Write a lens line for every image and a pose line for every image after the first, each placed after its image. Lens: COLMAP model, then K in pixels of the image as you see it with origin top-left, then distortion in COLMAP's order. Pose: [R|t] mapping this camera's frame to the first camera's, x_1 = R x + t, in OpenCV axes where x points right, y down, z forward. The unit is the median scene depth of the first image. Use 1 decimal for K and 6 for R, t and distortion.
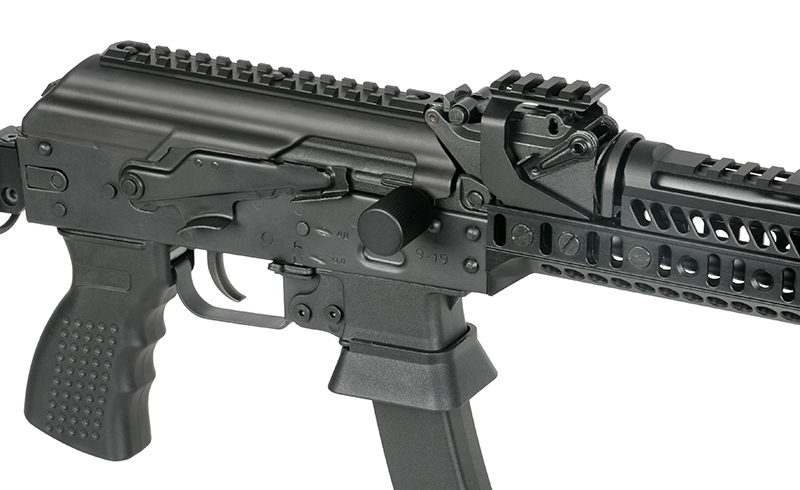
lens RADIAL K [[2962.3, 0, 400.0], [0, 2962.3, 245.0], [0, 0, 1]] dist [0.162589, 2.767779]
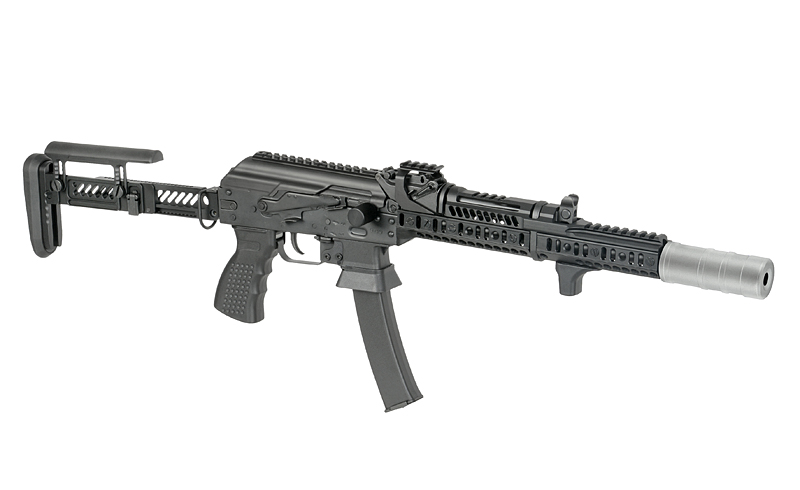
lens RADIAL K [[2835.3, 0, 400.0], [0, 2835.3, 245.0], [0, 0, 1]] dist [-0.009816, -0.282136]
pose [[0.999025, 0.034067, -0.028075, 0.100729], [-0.037182, 0.992180, -0.119145, 0.308816], [0.023796, 0.120073, 0.992480, -1.460570]]
